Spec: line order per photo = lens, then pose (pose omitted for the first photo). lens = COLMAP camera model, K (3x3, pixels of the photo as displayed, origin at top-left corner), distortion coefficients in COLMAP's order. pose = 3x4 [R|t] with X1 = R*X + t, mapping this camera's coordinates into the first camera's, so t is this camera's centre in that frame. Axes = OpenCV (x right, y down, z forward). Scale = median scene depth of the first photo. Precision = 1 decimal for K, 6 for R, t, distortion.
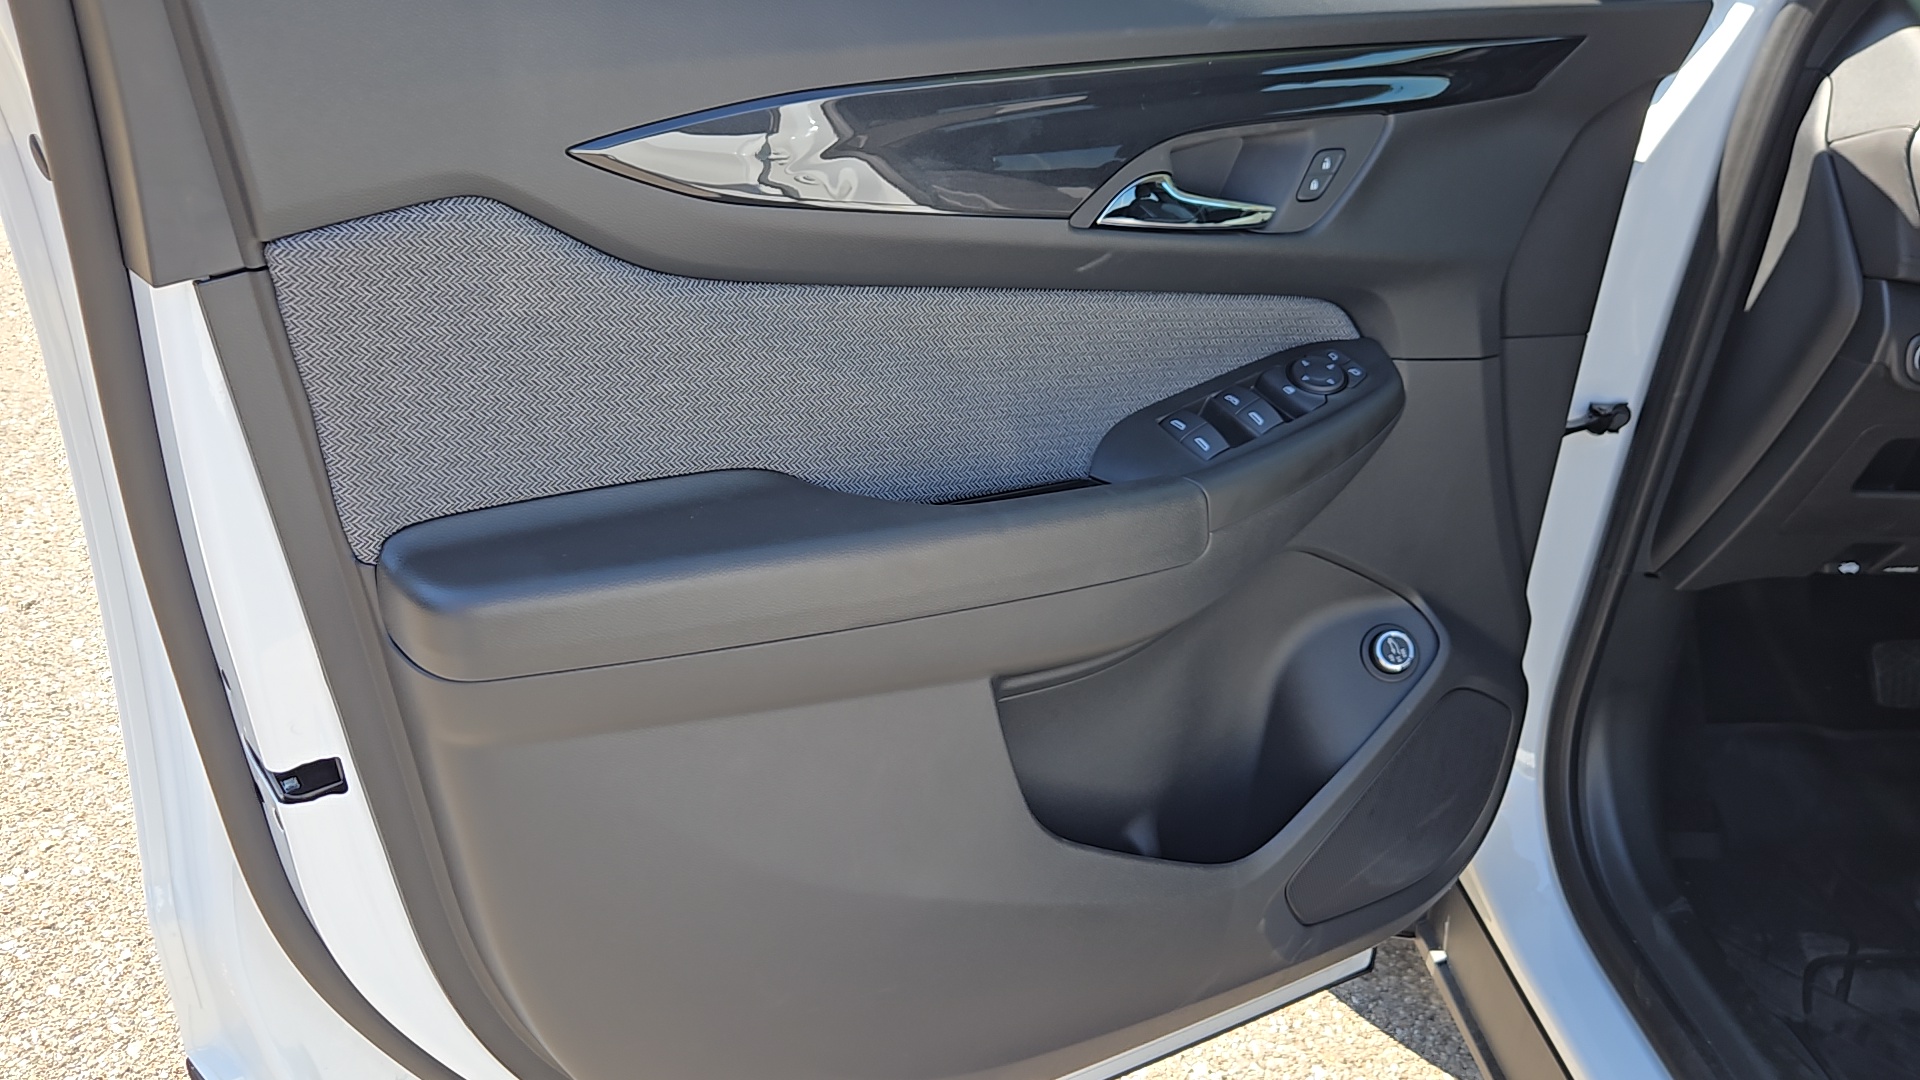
lens RADIAL K [[1600.7, 0, 951.7], [0, 1600.7, 534.8], [0, 0, 1]] dist [0.014319, -0.002714]
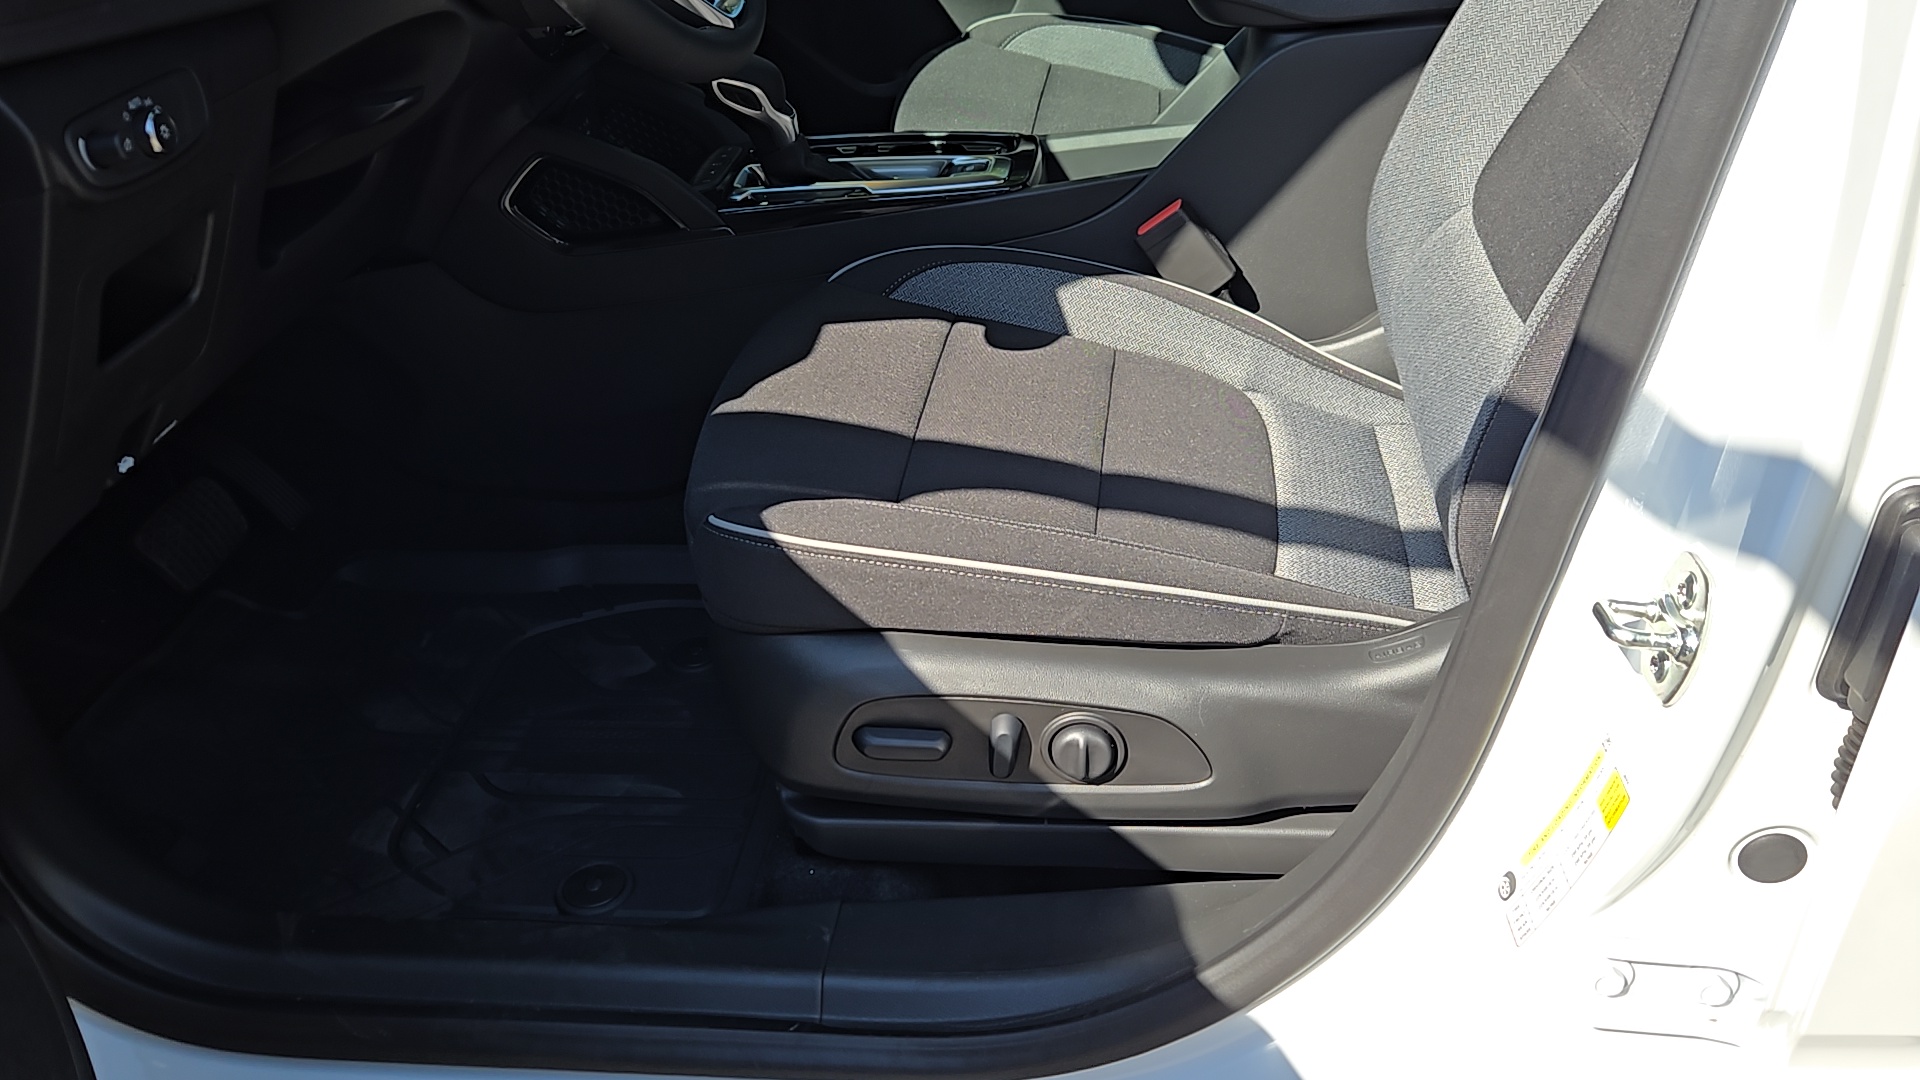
lens RADIAL K [[1600.7, 0, 951.7], [0, 1600.7, 534.8], [0, 0, 1]] dist [0.014319, -0.002714]
pose [[0.208223, -0.569014, 0.795529, 0.010594], [0.516215, 0.754782, 0.404754, -0.059173], [-0.830762, 0.326385, 0.450897, 0.327461]]
